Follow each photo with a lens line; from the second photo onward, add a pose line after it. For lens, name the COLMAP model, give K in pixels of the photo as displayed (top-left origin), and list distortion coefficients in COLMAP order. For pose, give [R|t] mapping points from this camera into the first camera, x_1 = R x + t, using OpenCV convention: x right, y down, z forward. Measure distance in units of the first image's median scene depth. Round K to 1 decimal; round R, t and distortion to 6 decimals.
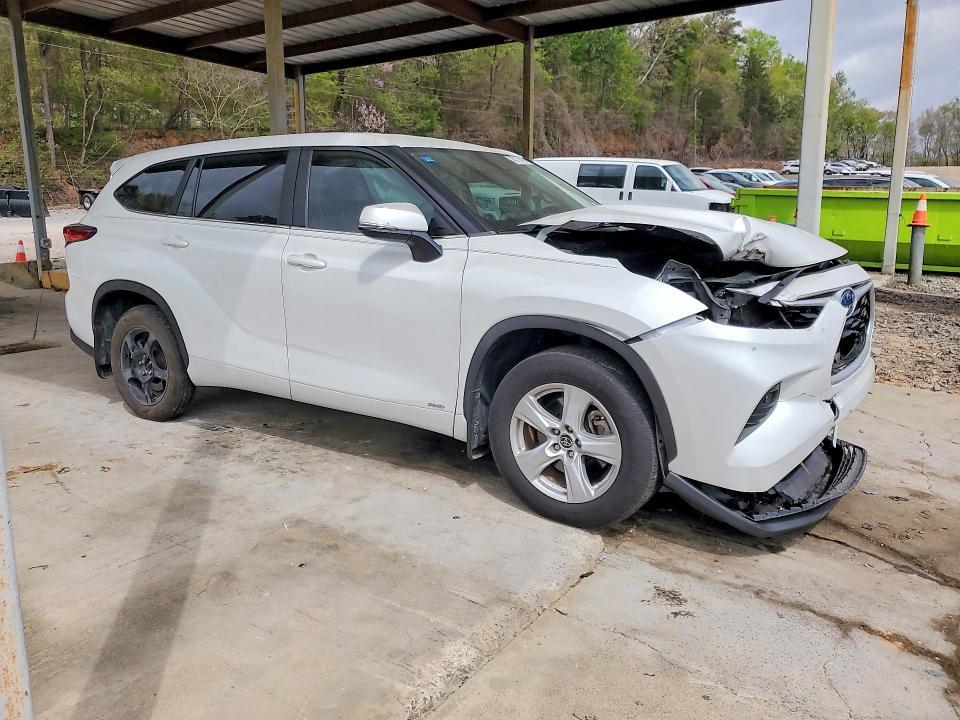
lens RADIAL K [[780.0, 0, 475.6], [0, 780.0, 359.6], [0, 0, 1]] dist [0.013586, -0.002153]
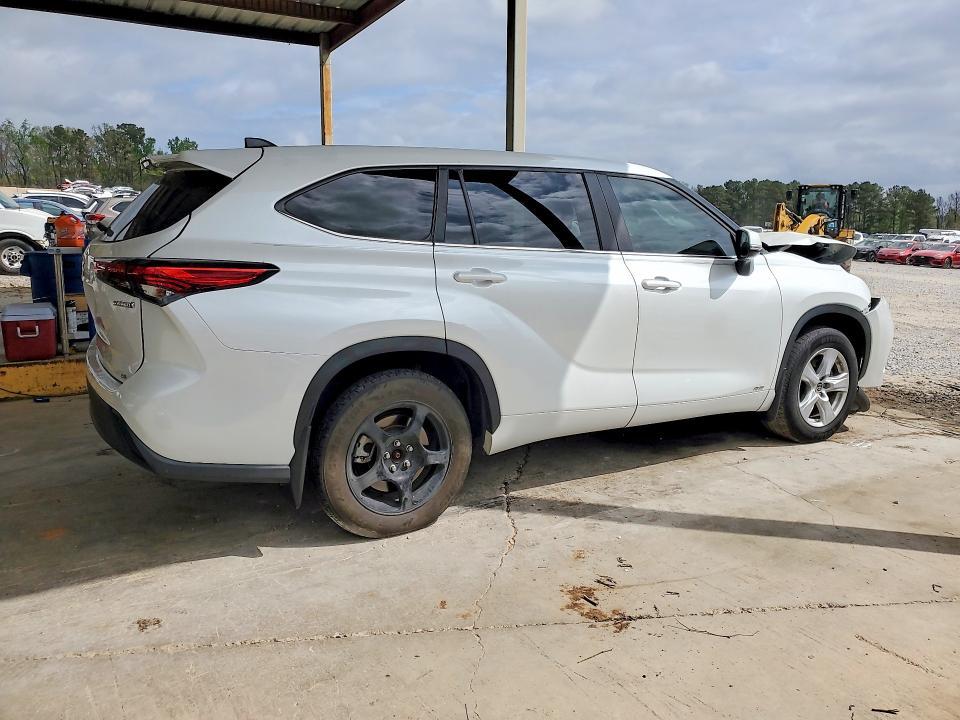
lens RADIAL K [[780.0, 0, 475.6], [0, 780.0, 359.6], [0, 0, 1]] dist [0.013586, -0.002153]
pose [[0.399443, -0.146133, 0.905036, -1.319187], [0.168565, 0.982090, 0.084177, -0.162353], [-0.901128, 0.118934, 0.416922, 0.837470]]
